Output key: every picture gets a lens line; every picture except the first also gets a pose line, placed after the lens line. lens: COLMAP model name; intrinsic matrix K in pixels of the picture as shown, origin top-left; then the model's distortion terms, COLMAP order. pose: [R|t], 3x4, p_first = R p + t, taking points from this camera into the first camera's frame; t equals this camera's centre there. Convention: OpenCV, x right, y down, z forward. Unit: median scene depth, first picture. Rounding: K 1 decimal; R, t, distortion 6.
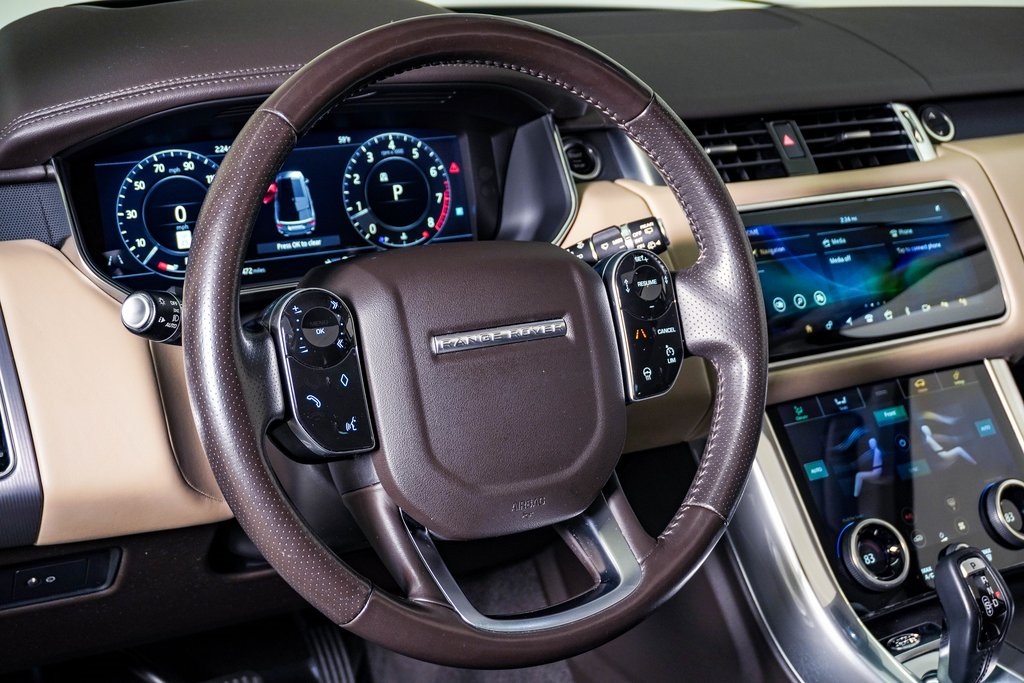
lens RADIAL K [[1529.7, 0, 512.0], [0, 1529.7, 341.5], [0, 0, 1]] dist [0.001088, -0.068803]
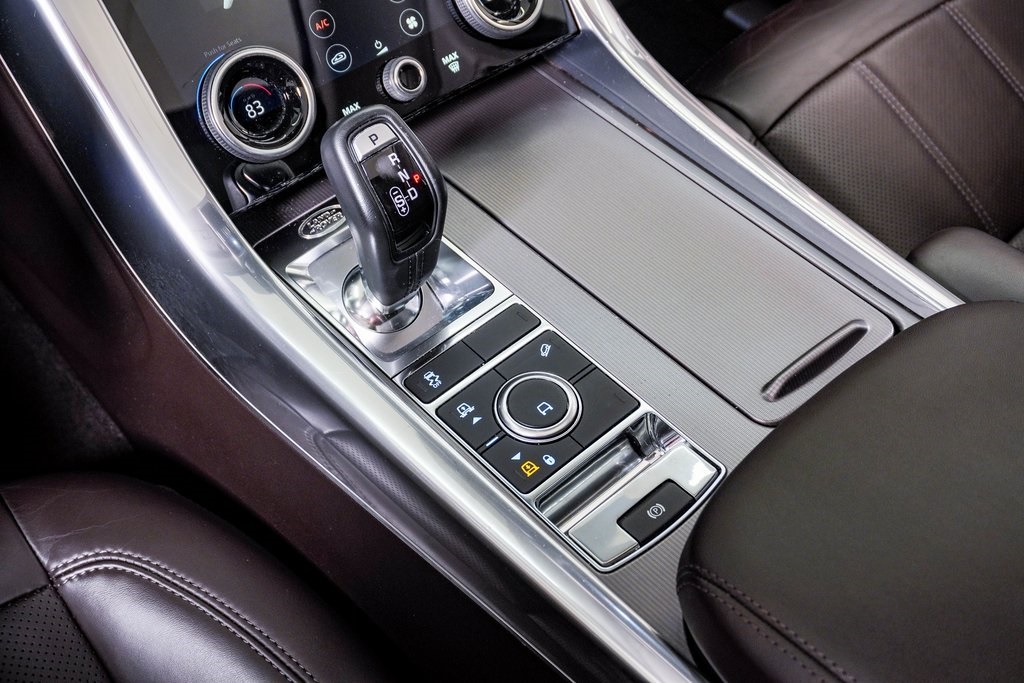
lens RADIAL K [[1291.1, 0, 512.0], [0, 1291.1, 341.5], [0, 0, 1]] dist [0.016530, 0.014541]
pose [[0.983202, -0.147574, 0.107401, 0.287685], [0.076340, 0.866993, 0.492438, -0.036706], [-0.165787, -0.475968, 0.863695, 0.495677]]
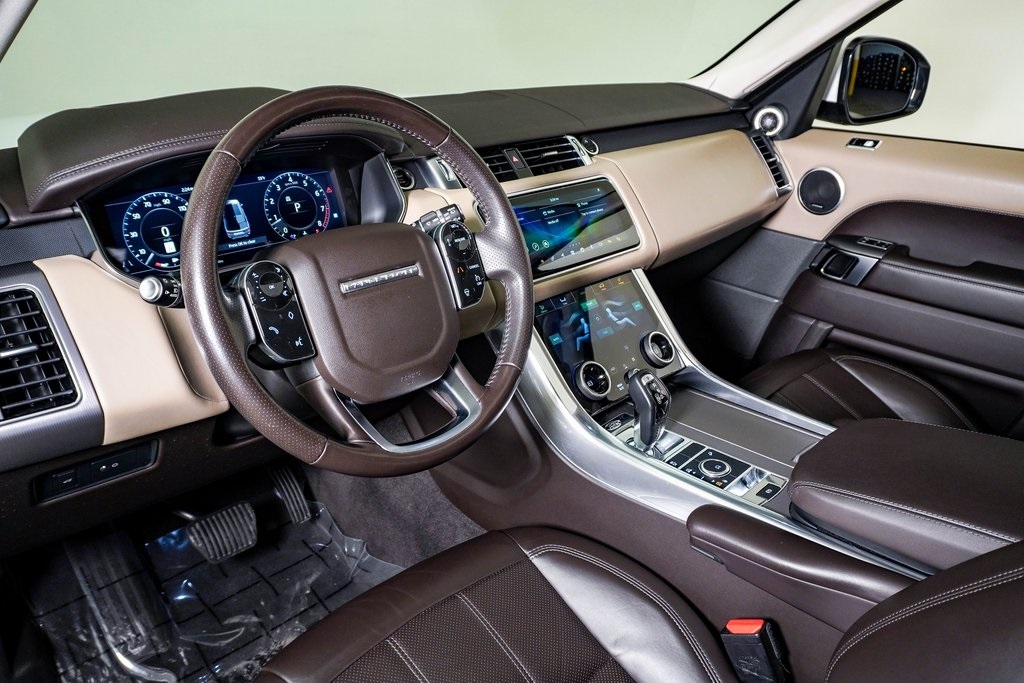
lens RADIAL K [[799.5, 0, 512.0], [0, 799.5, 341.5], [0, 0, 1]] dist [-0.032565, 0.011976]
pose [[0.971815, -0.129543, 0.196961, -0.040490], [0.118056, 0.990604, 0.069038, 0.017202], [-0.204054, -0.043839, 0.977978, 0.096366]]
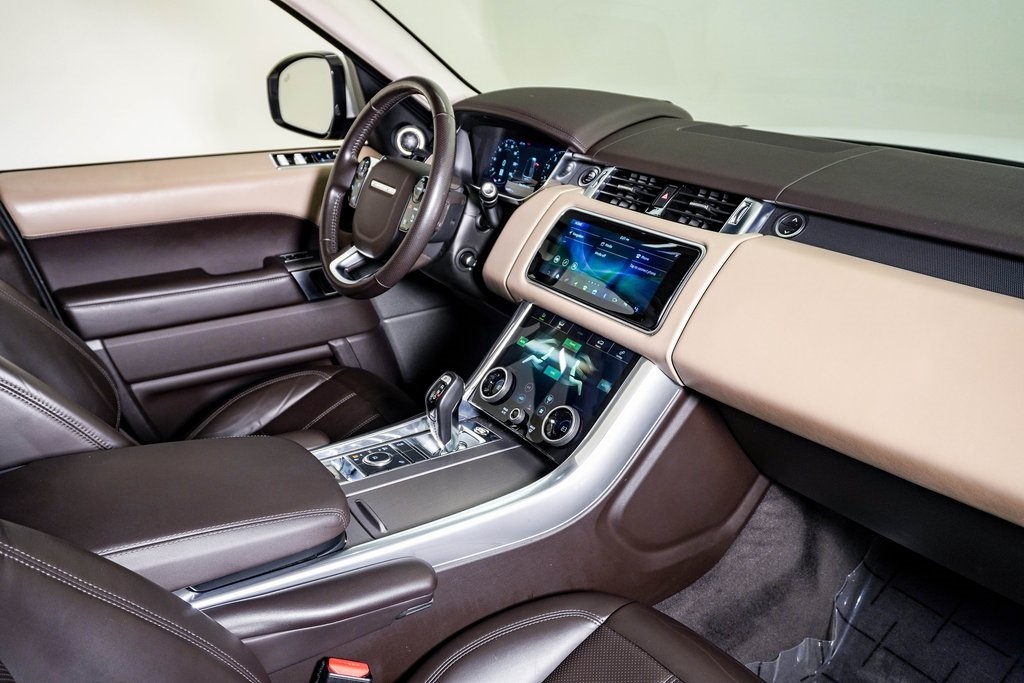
lens RADIAL K [[799.5, 0, 512.0], [0, 799.5, 341.5], [0, 0, 1]] dist [-0.032565, 0.011976]
pose [[0.016829, 0.318198, -0.947875, 1.249645], [-0.344364, 0.891853, 0.293277, -0.222760], [0.938686, 0.321478, 0.124585, 0.935917]]
